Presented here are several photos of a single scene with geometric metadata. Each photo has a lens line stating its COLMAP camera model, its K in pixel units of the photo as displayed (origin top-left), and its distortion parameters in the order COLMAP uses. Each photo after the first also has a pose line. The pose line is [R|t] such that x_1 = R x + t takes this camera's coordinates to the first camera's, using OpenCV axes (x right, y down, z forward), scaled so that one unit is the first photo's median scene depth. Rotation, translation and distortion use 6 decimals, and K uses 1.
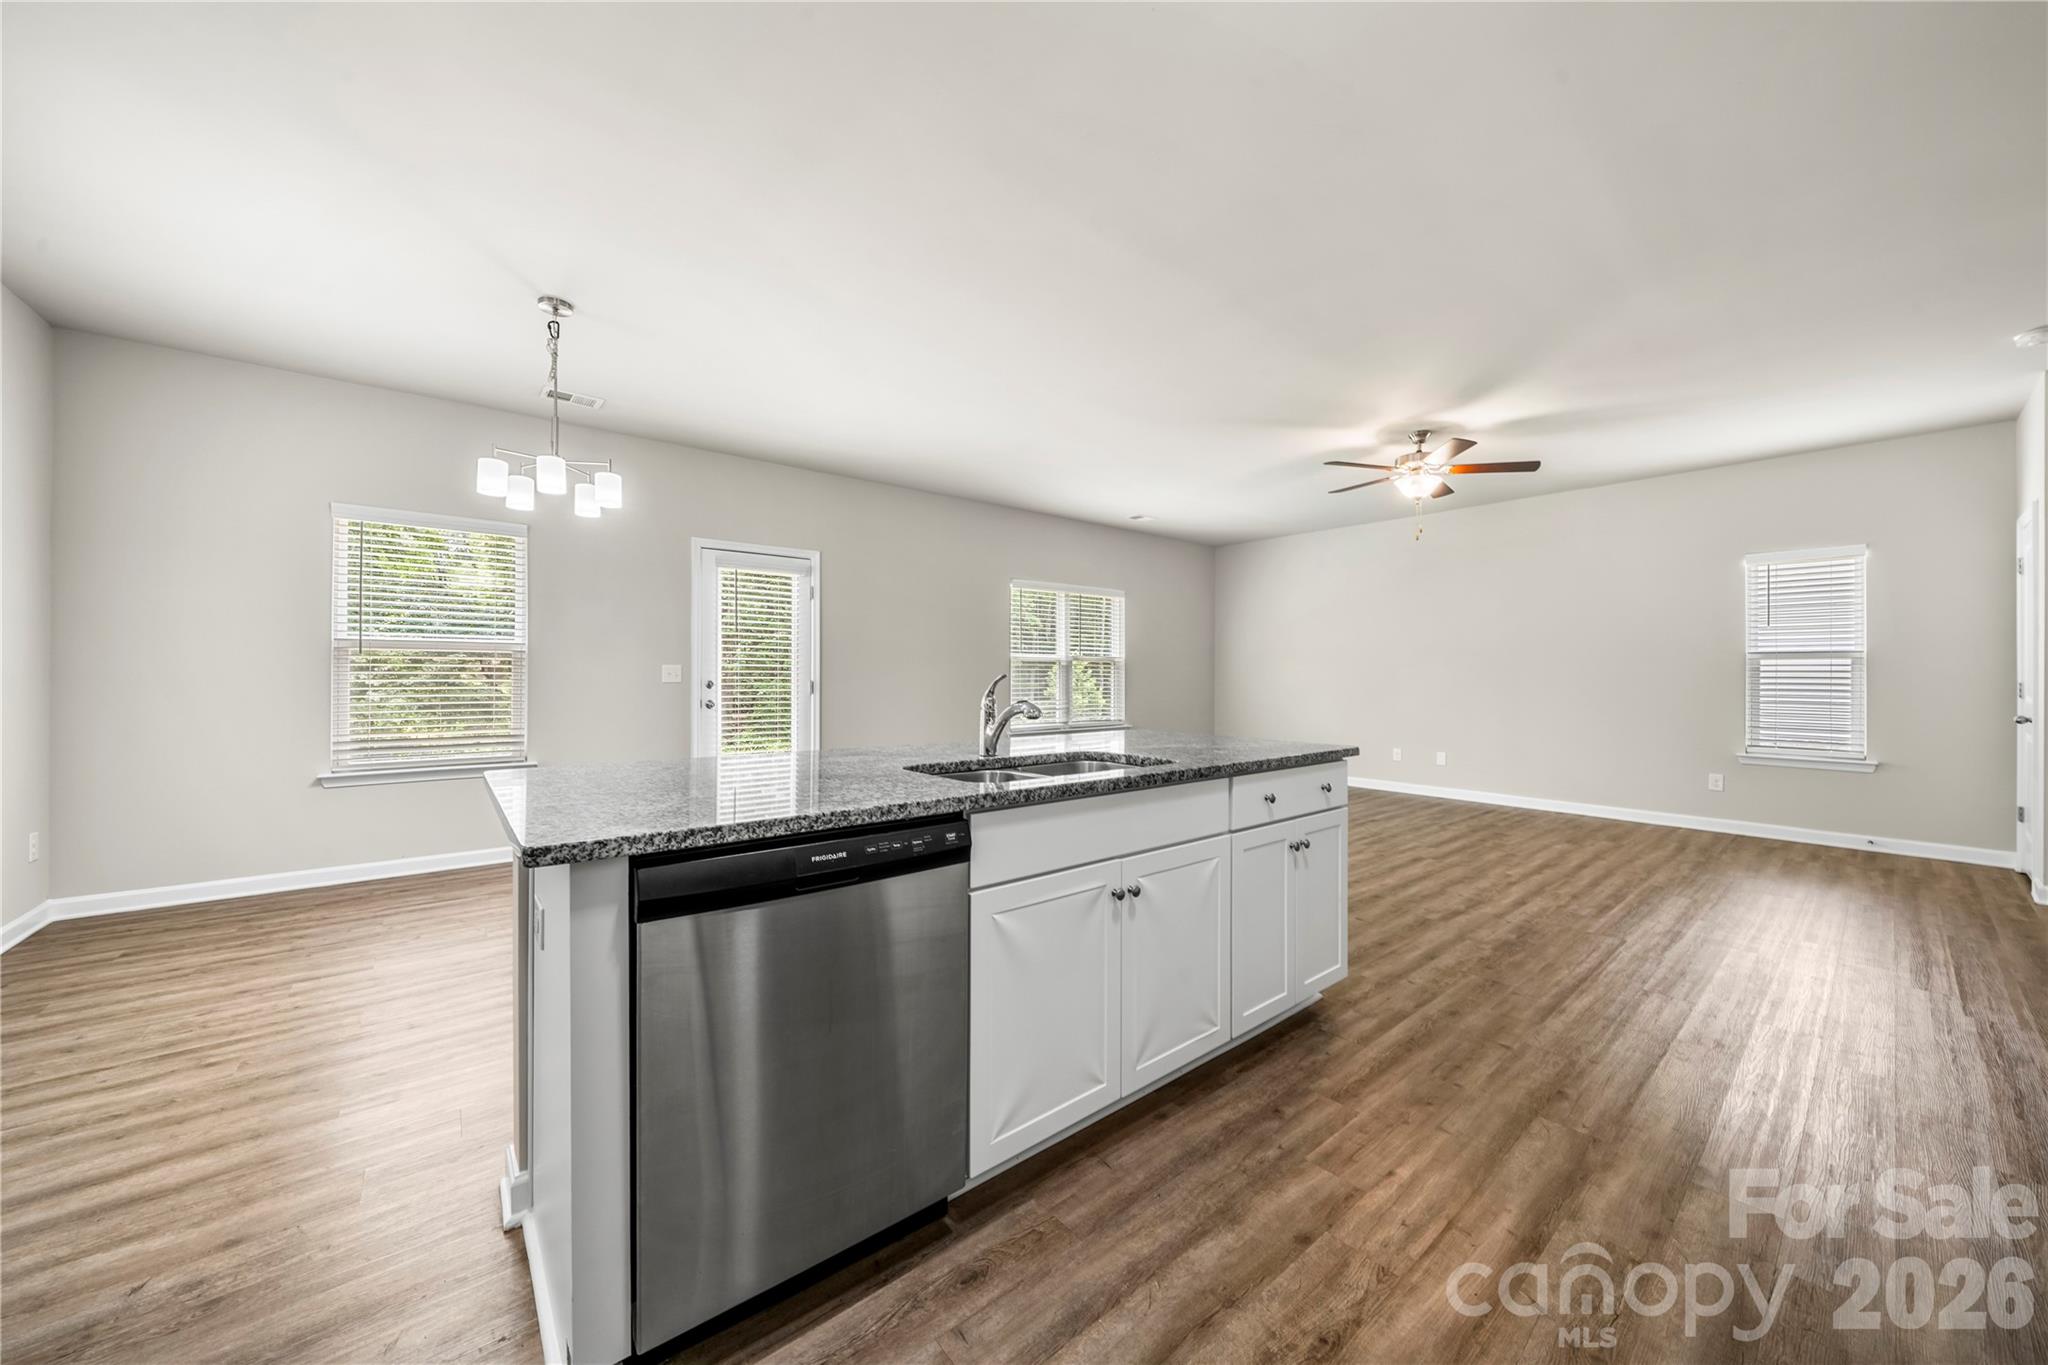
lens RADIAL K [[708.5, 0, 1032.0], [0, 708.5, 675.0], [0, 0, 1]] dist [-0.001591, -0.000129]
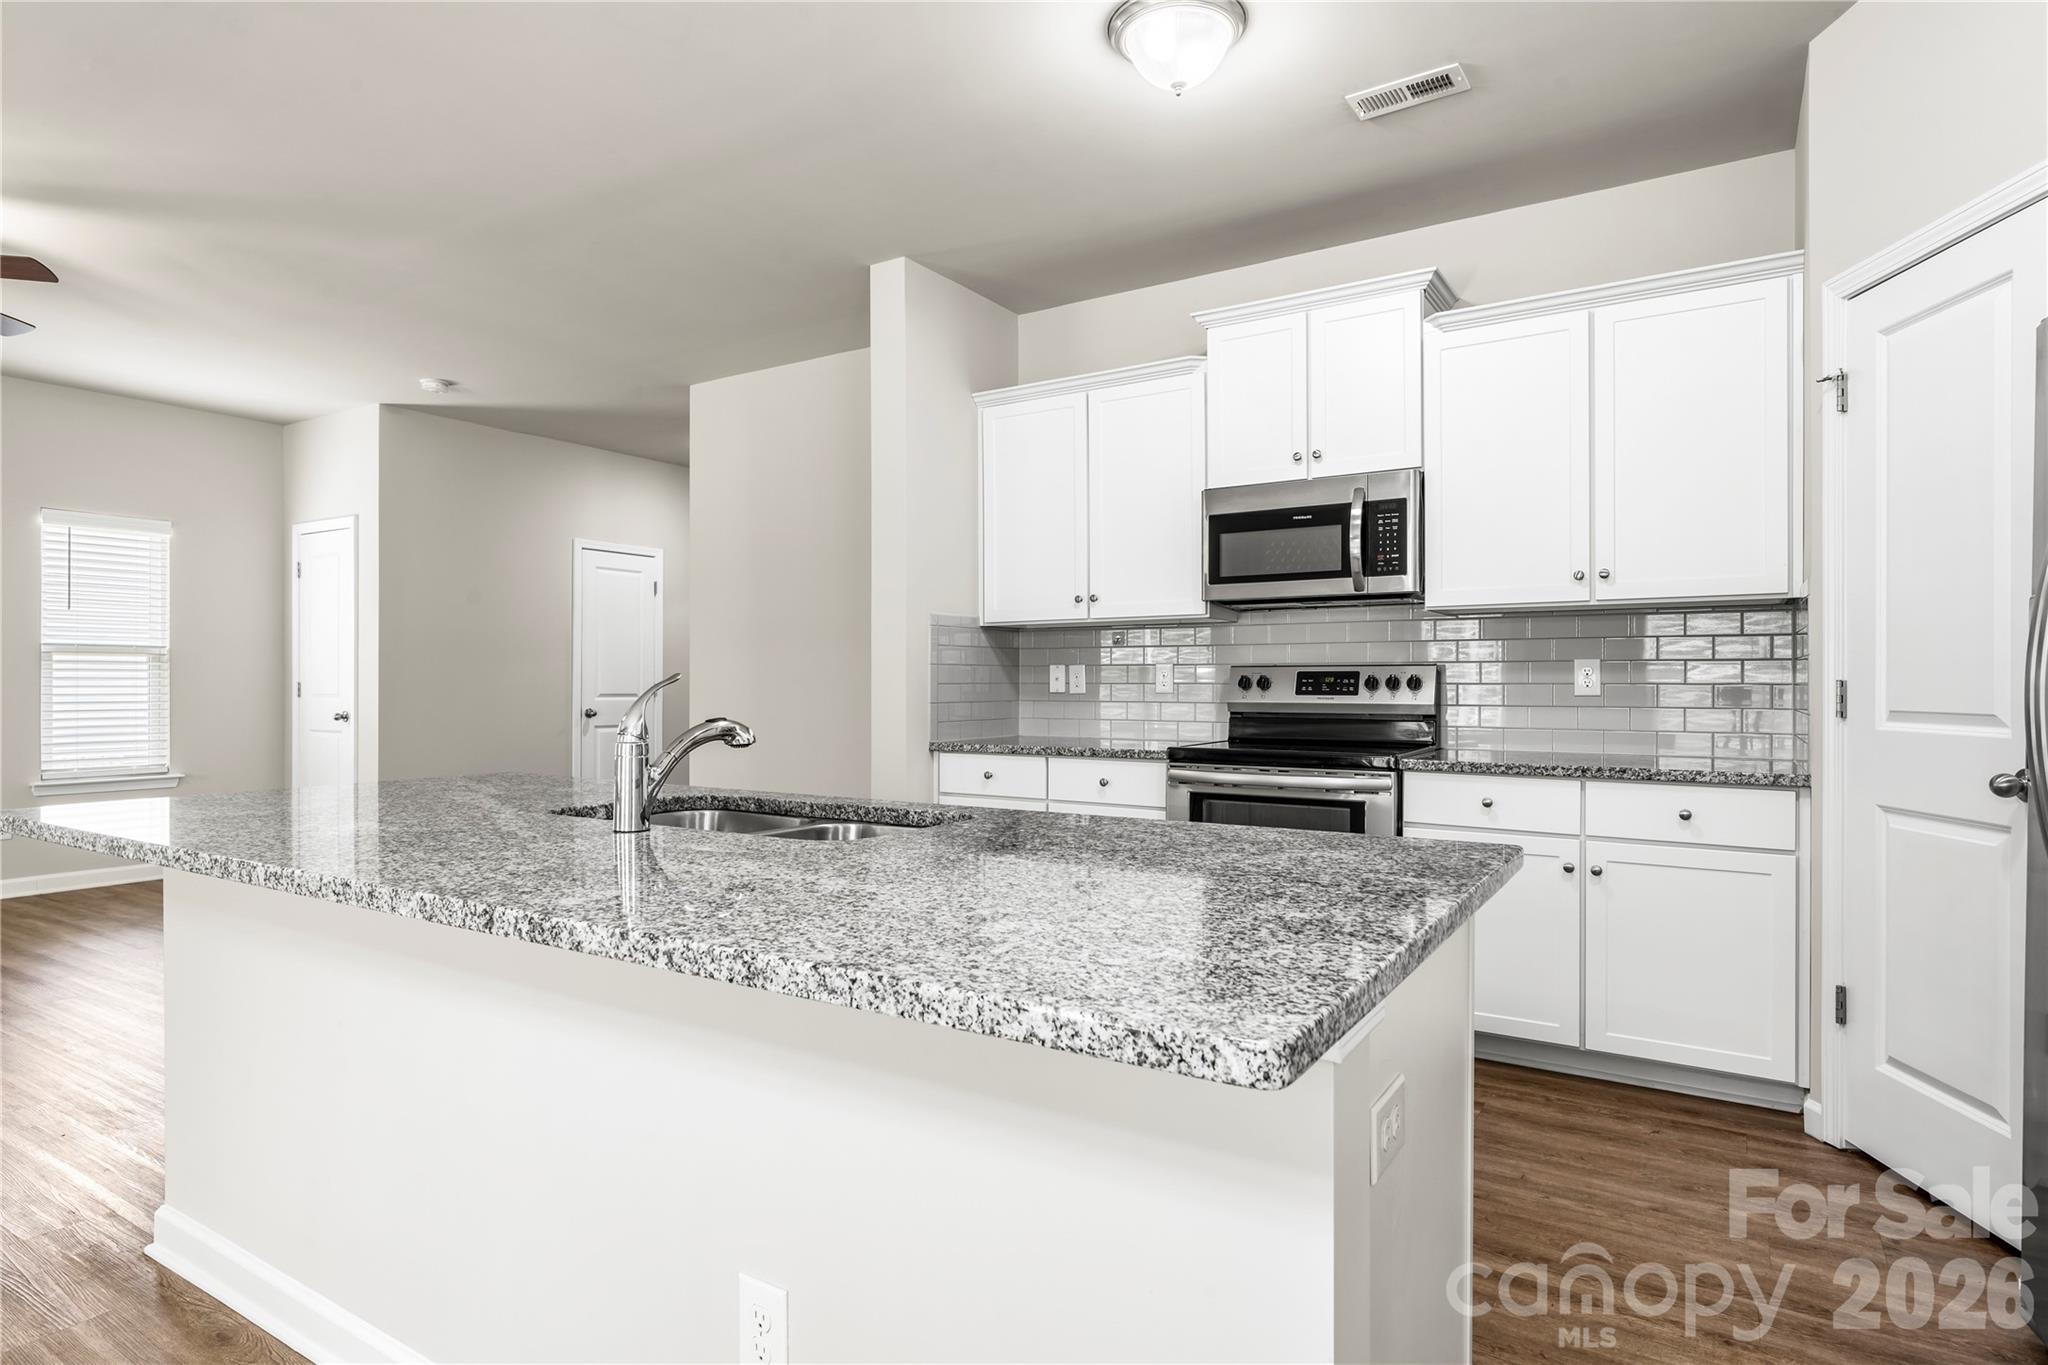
lens RADIAL K [[1093.7, 0, 1040.3], [0, 1093.7, 681.5], [0, 0, 1]] dist [0.001463, 0.000215]
pose [[-0.323000, -0.004209, 0.946390, -0.805964], [-0.003804, 0.999988, 0.003149, 0.000212], [-0.946391, -0.002583, -0.323012, 0.842680]]
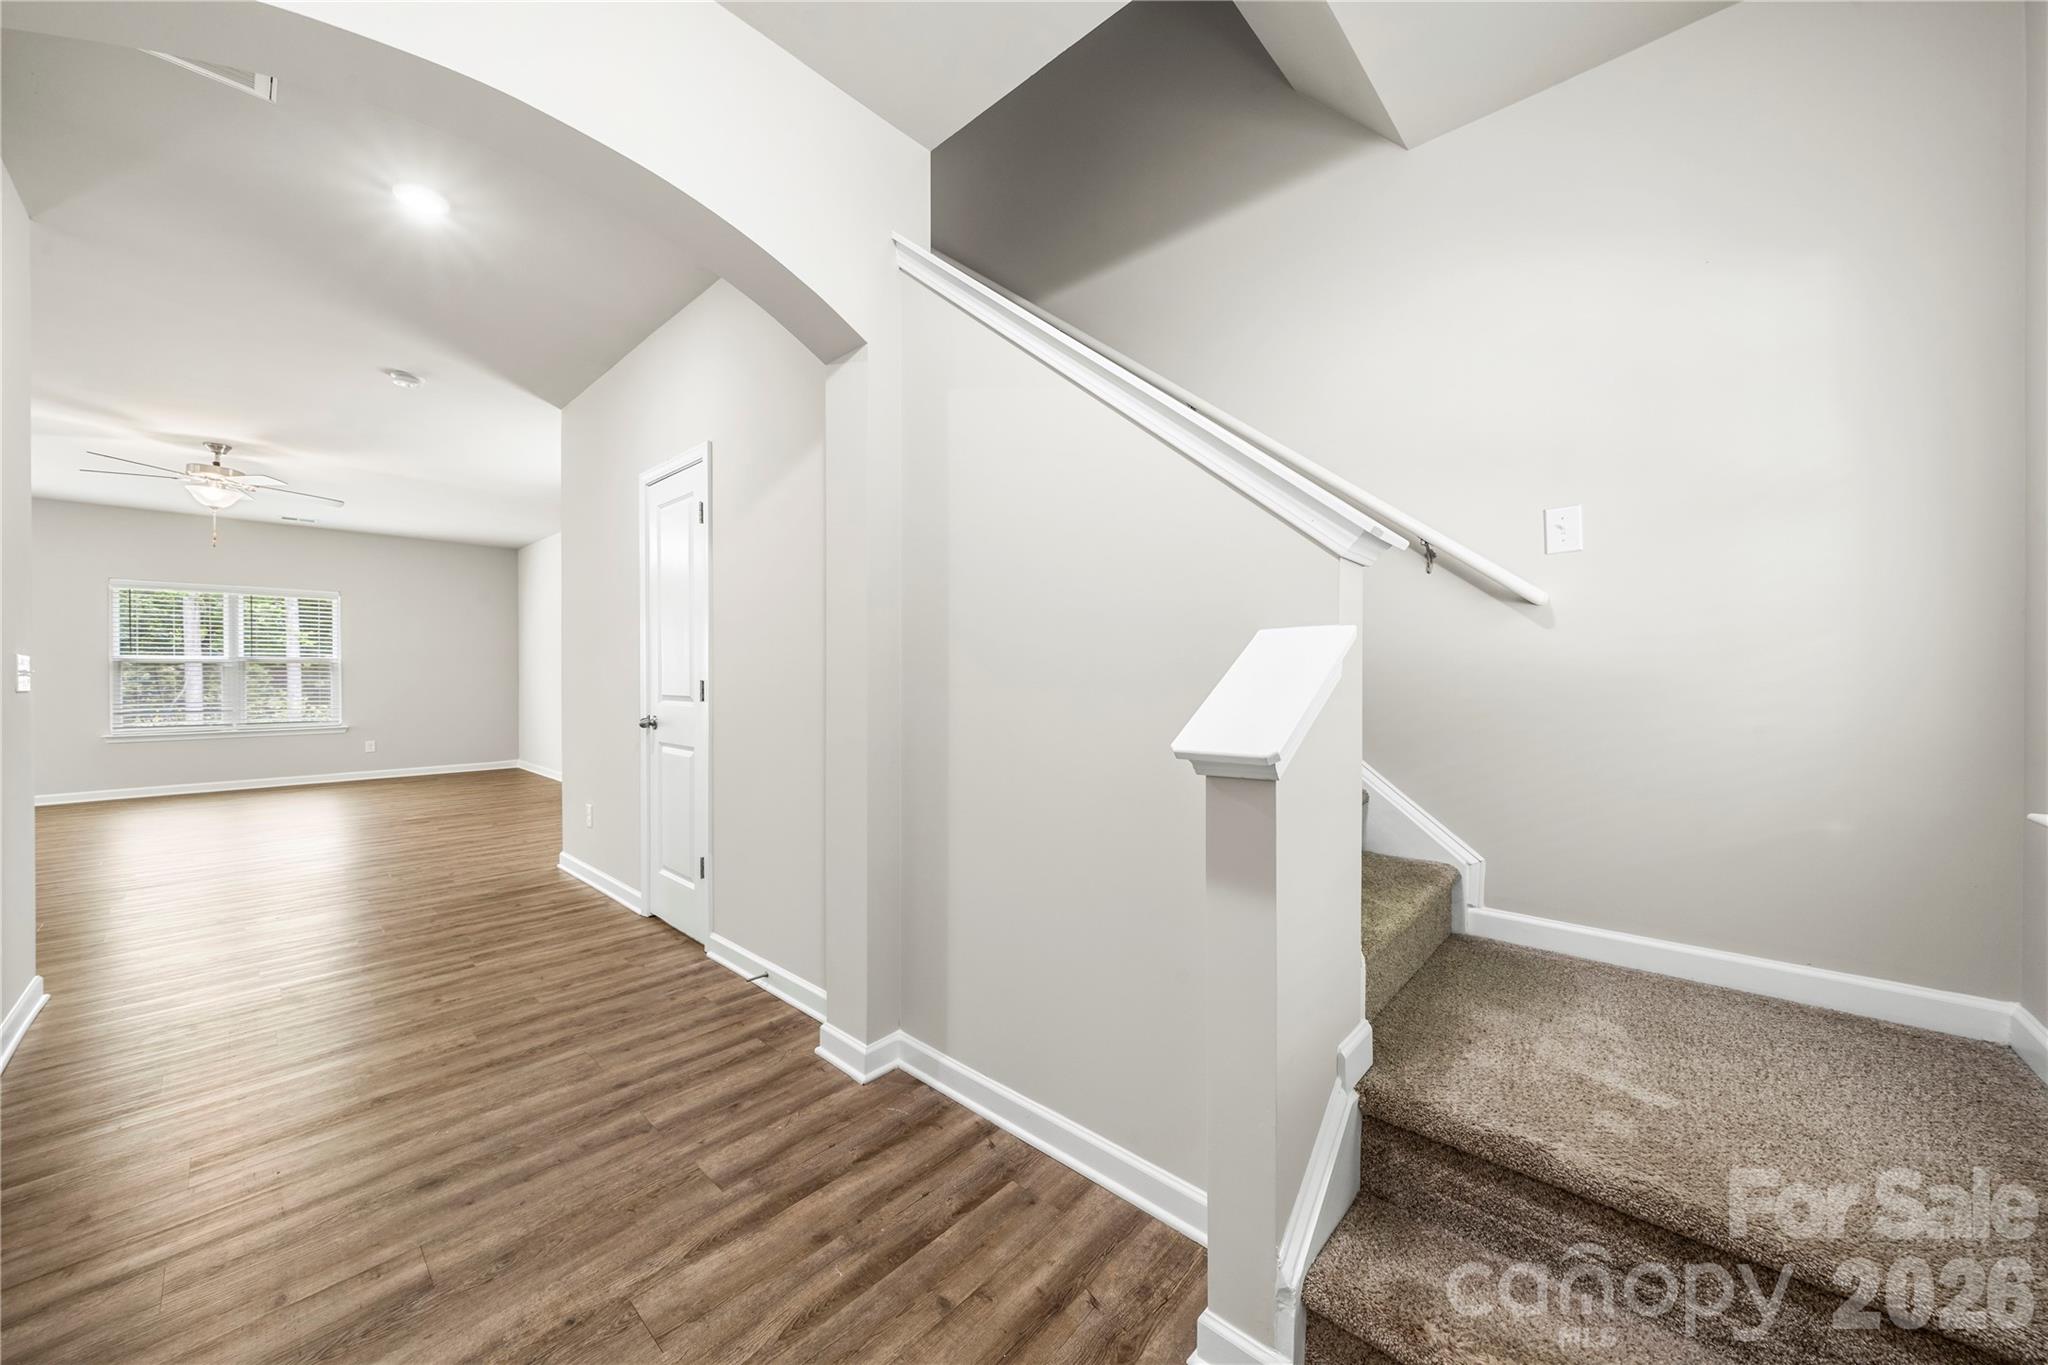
lens RADIAL K [[714.1, 0, 1019.2], [0, 714.1, 688.3], [0, 0, 1]] dist [-0.001144, -0.000042]
pose [[0.991808, -0.010360, 0.127316, 2.931928], [0.007891, 0.999771, 0.019878, 0.016954], [-0.127493, -0.018710, 0.991663, -0.280713]]
